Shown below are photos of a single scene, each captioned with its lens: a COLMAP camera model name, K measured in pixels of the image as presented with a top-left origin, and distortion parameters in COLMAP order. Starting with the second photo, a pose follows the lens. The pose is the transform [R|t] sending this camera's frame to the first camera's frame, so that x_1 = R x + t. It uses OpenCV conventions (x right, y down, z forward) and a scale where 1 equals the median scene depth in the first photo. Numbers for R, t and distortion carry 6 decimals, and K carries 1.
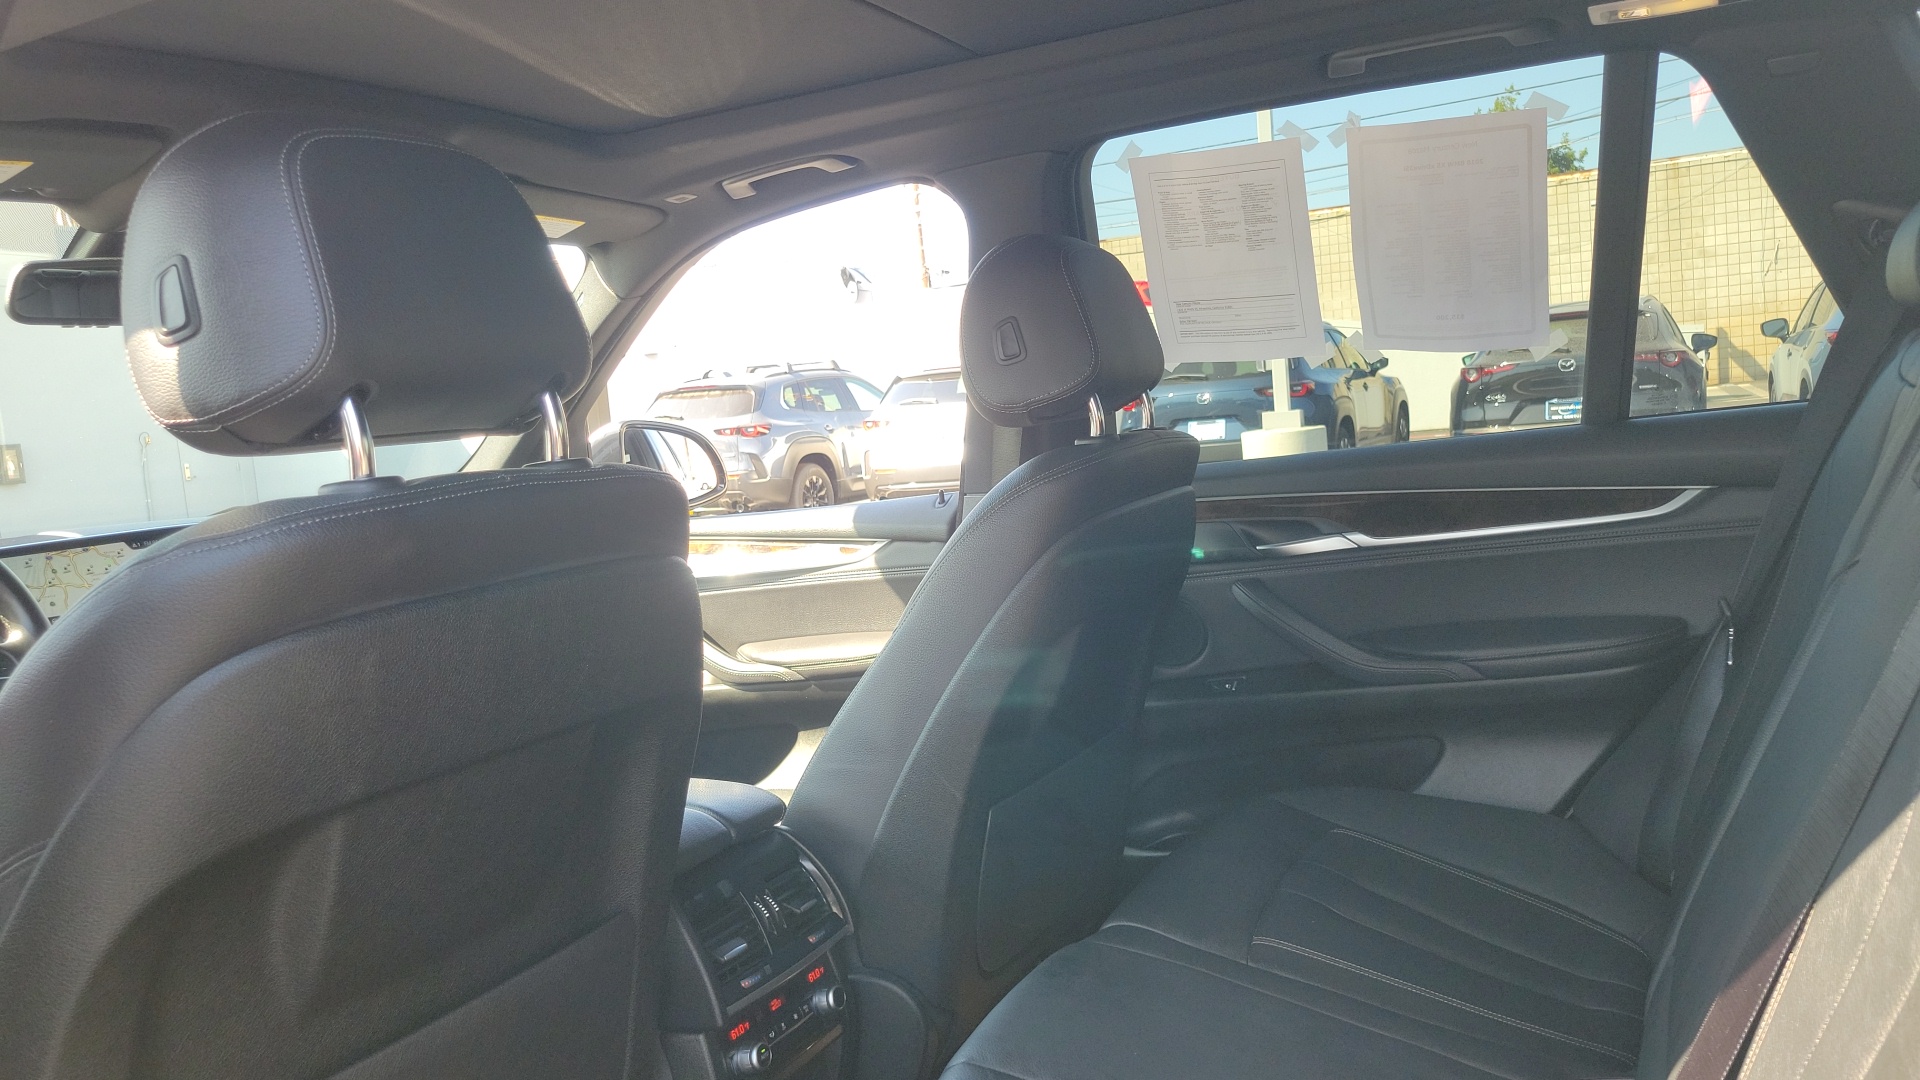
lens RADIAL K [[1436.4, 0, 952.5], [0, 1436.4, 549.5], [0, 0, 1]] dist [0.020484, -0.014958]
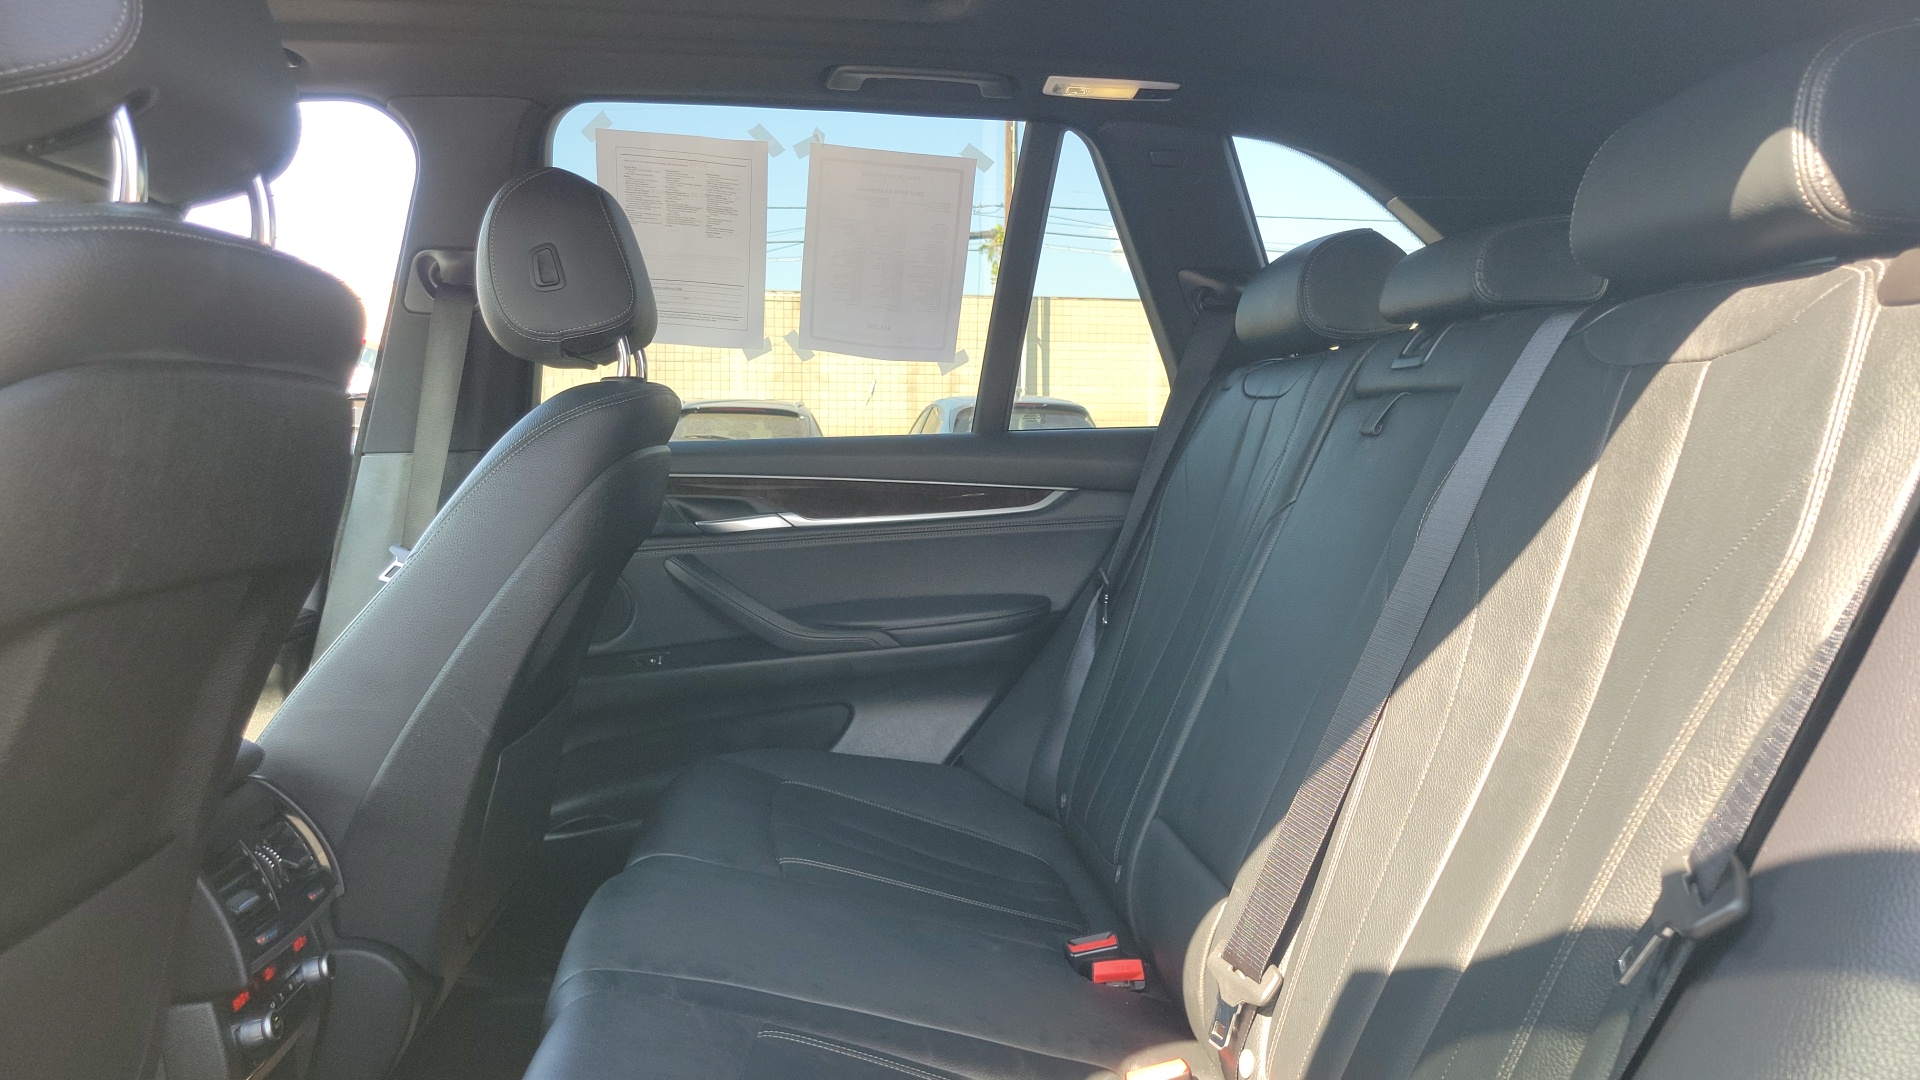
lens RADIAL K [[1436.4, 0, 964.1], [0, 1436.4, 545.7], [0, 0, 1]] dist [0.020484, -0.014958]
pose [[0.828883, 0.061657, 0.556014, -0.225718], [-0.027292, 0.997181, -0.069894, 0.090794], [-0.558756, 0.042759, 0.828229, 0.035252]]
